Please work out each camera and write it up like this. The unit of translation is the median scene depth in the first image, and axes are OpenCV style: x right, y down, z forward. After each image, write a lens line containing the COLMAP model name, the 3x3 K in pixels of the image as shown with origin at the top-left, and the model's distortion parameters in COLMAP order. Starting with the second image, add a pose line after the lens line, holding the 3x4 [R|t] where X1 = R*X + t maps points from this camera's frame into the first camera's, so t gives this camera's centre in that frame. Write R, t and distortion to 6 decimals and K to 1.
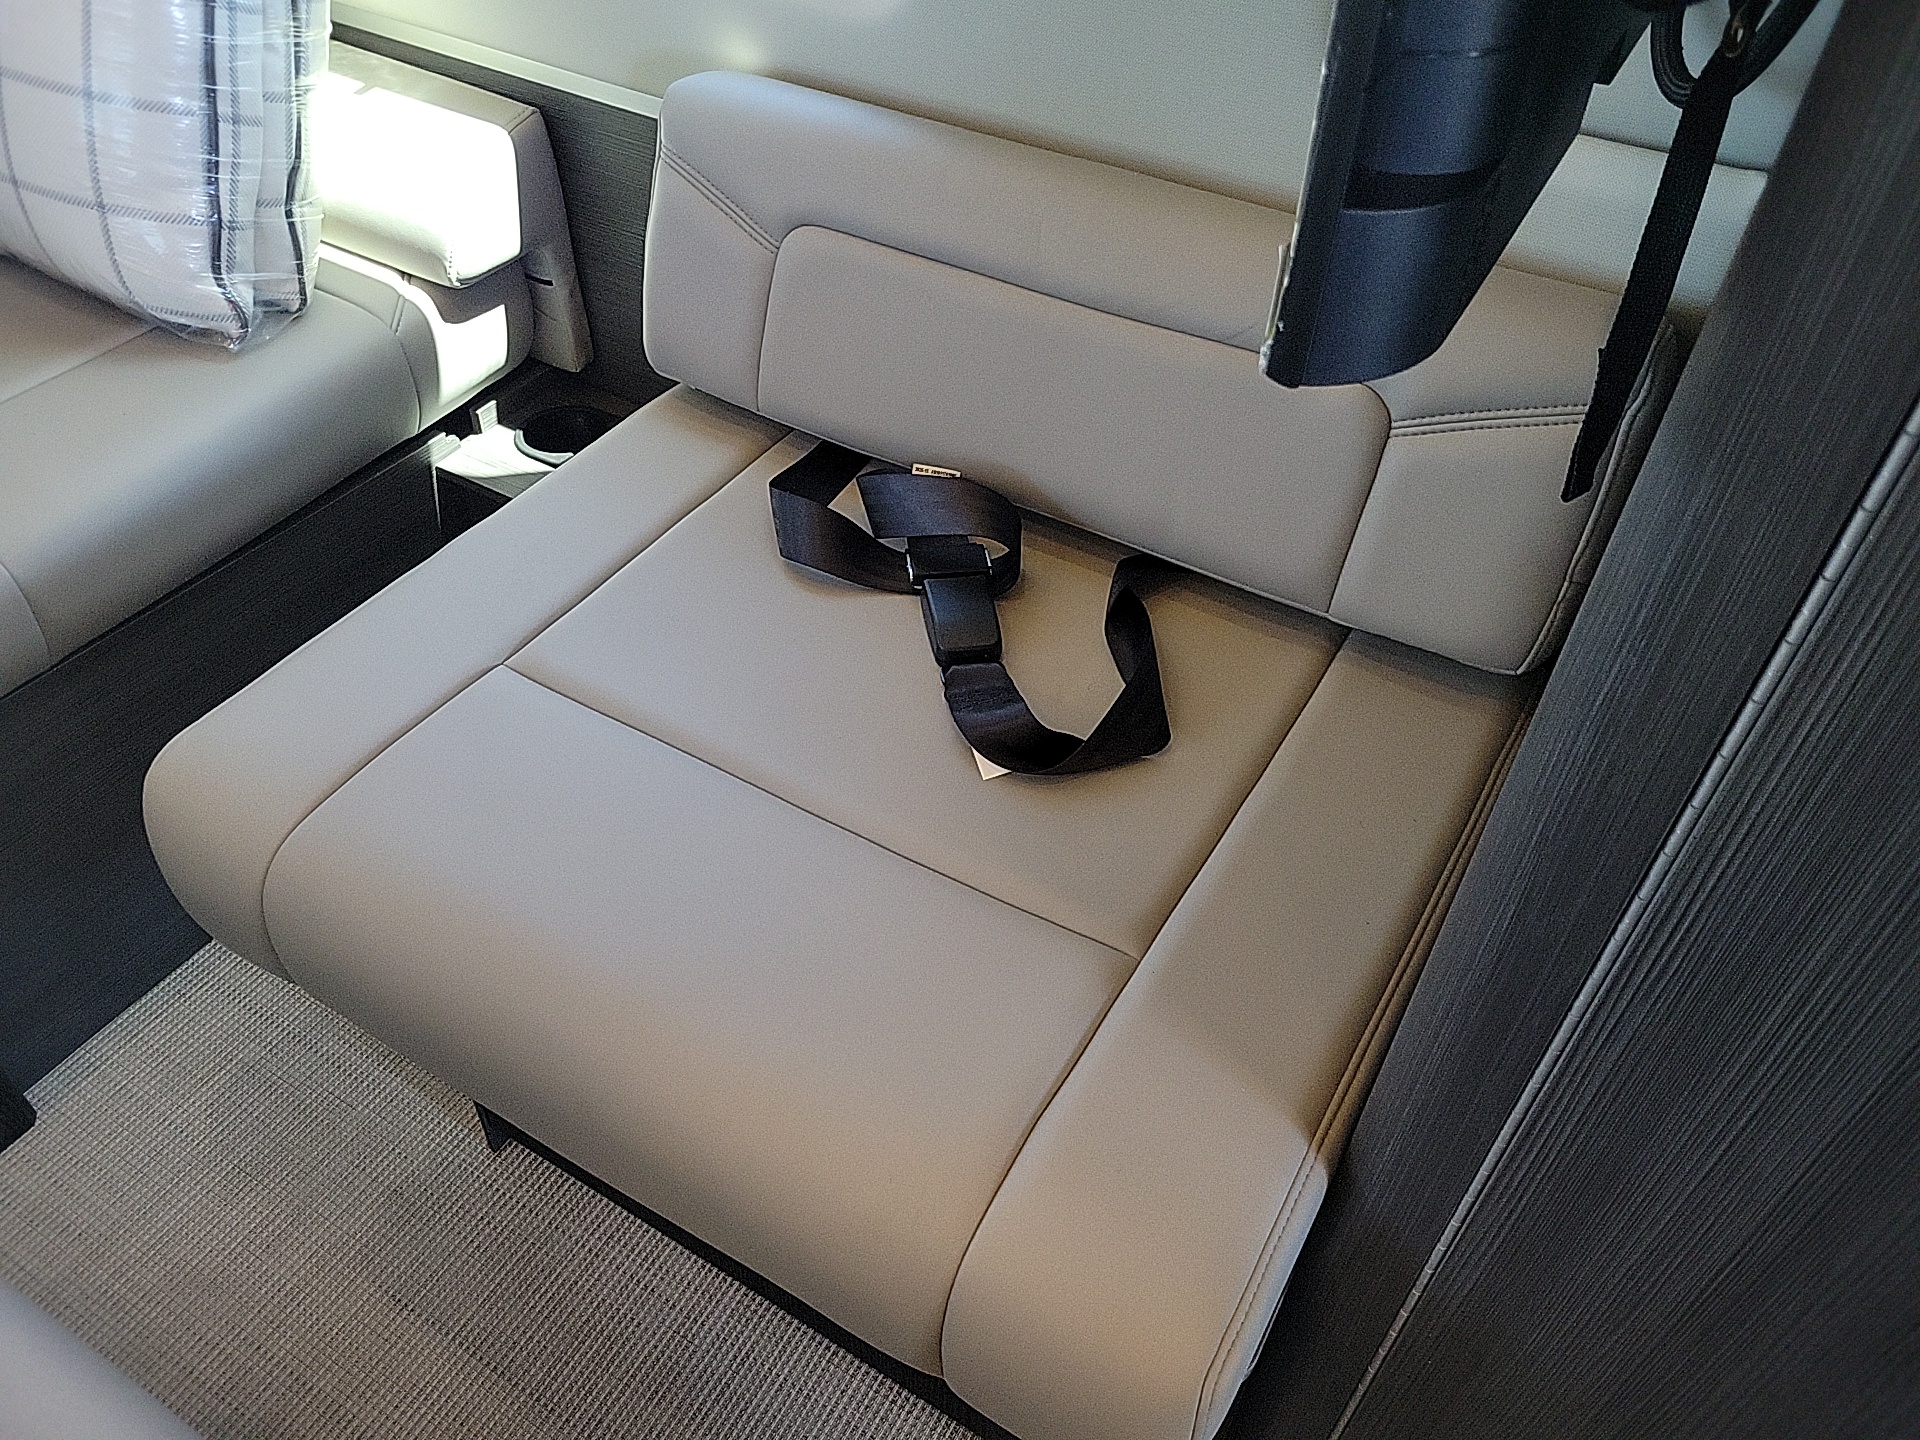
lens RADIAL K [[1454.3, 0, 948.3], [0, 1454.3, 721.1], [0, 0, 1]] dist [0.029011, -0.018483]
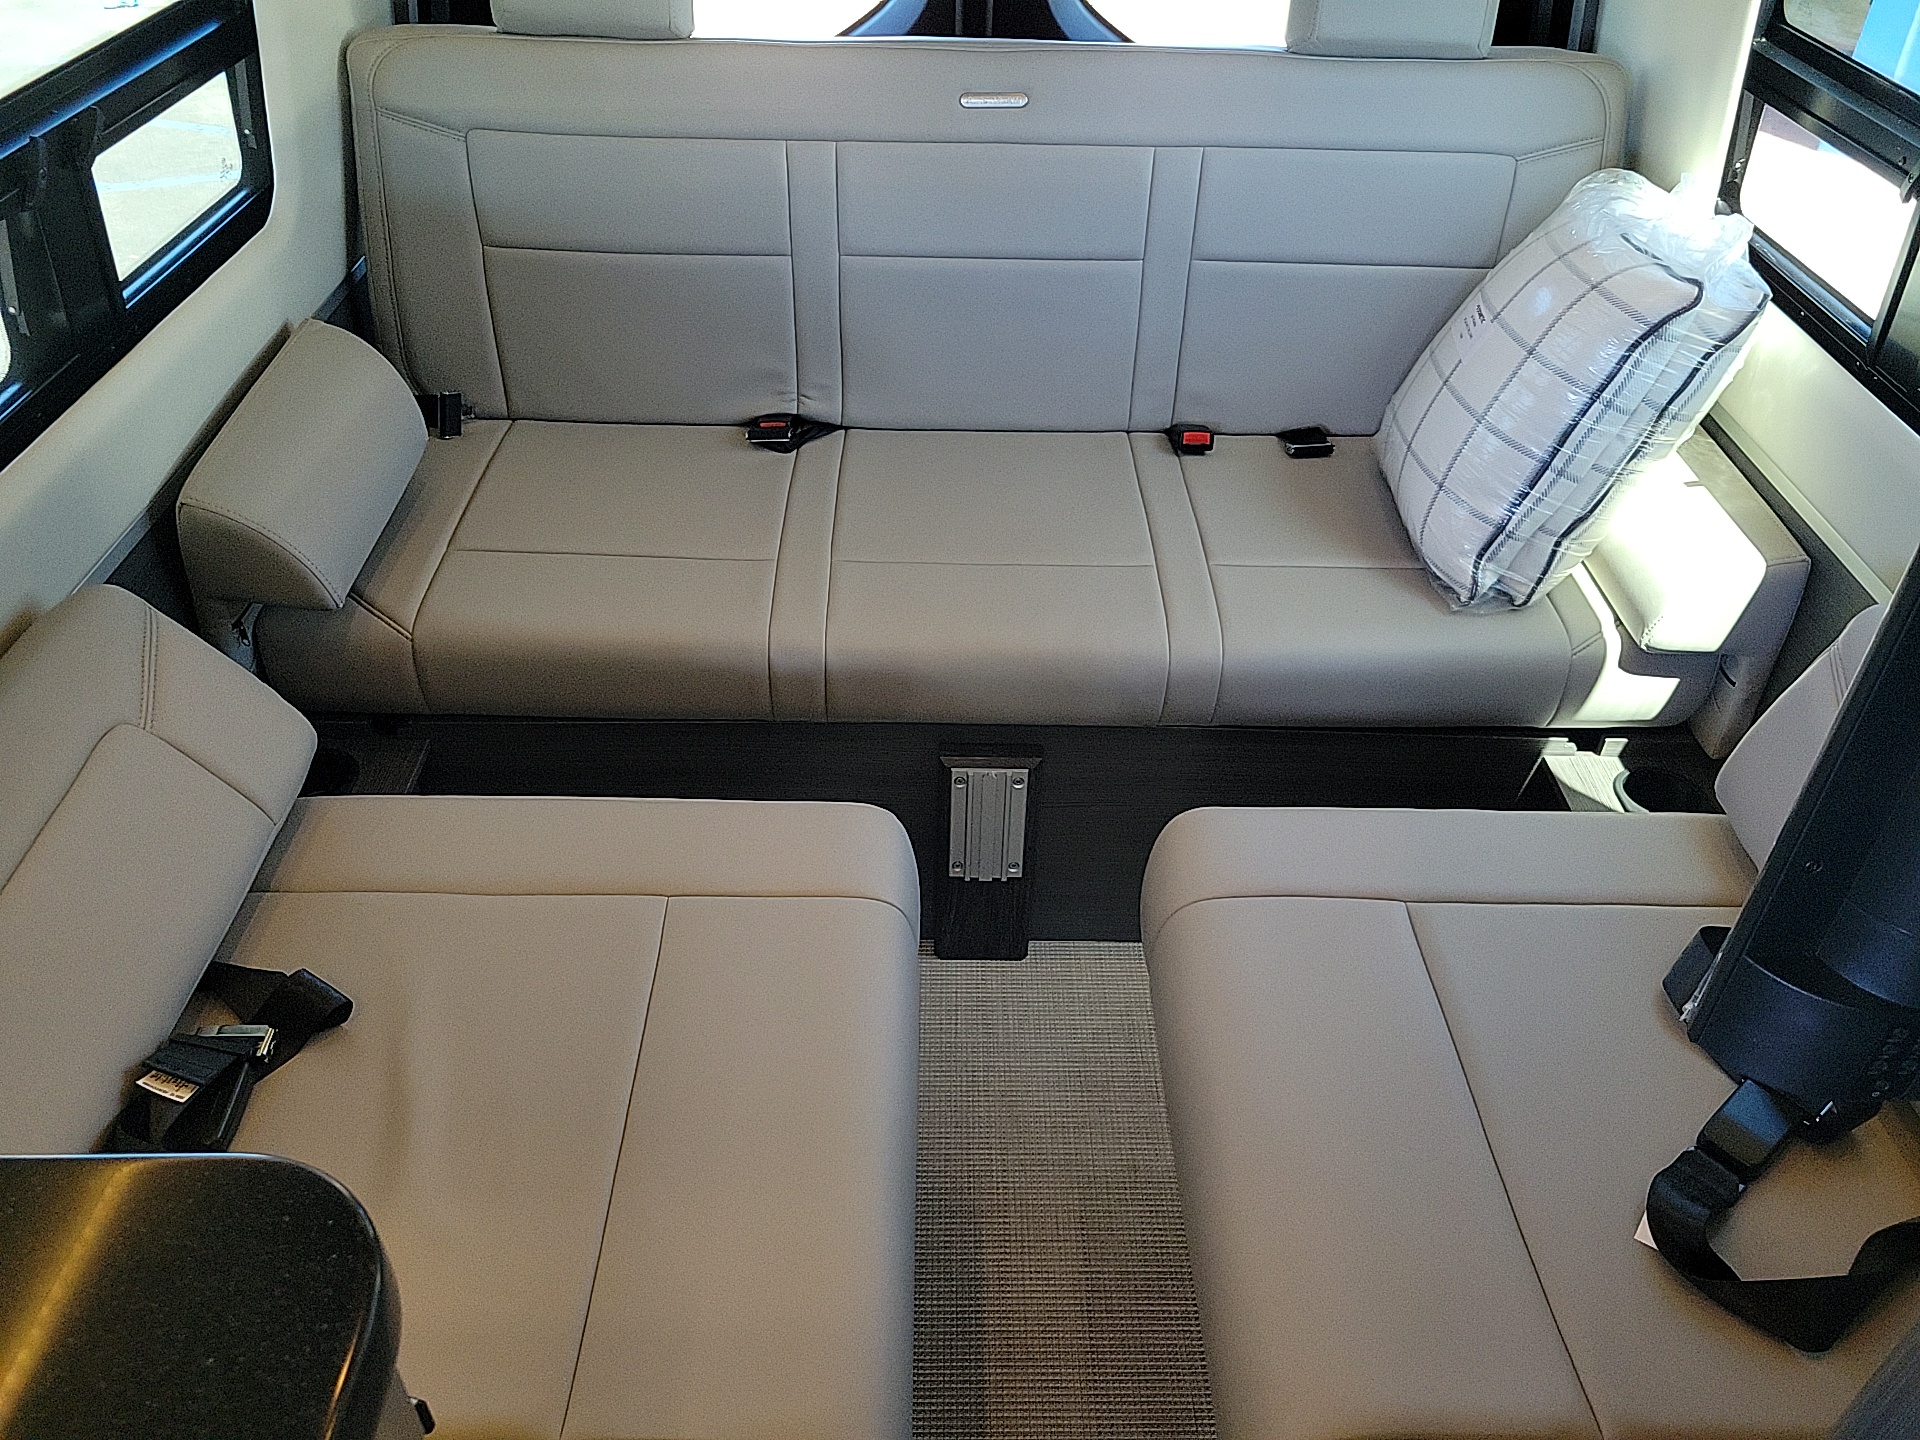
lens RADIAL K [[1454.3, 0, 948.3], [0, 1454.3, 721.1], [0, 0, 1]] dist [0.029011, -0.018483]
pose [[0.511741, 0.514966, -0.687700, 0.240738], [-0.600895, 0.786632, 0.141902, -0.085166], [0.614042, 0.340618, 0.711991, -0.190817]]
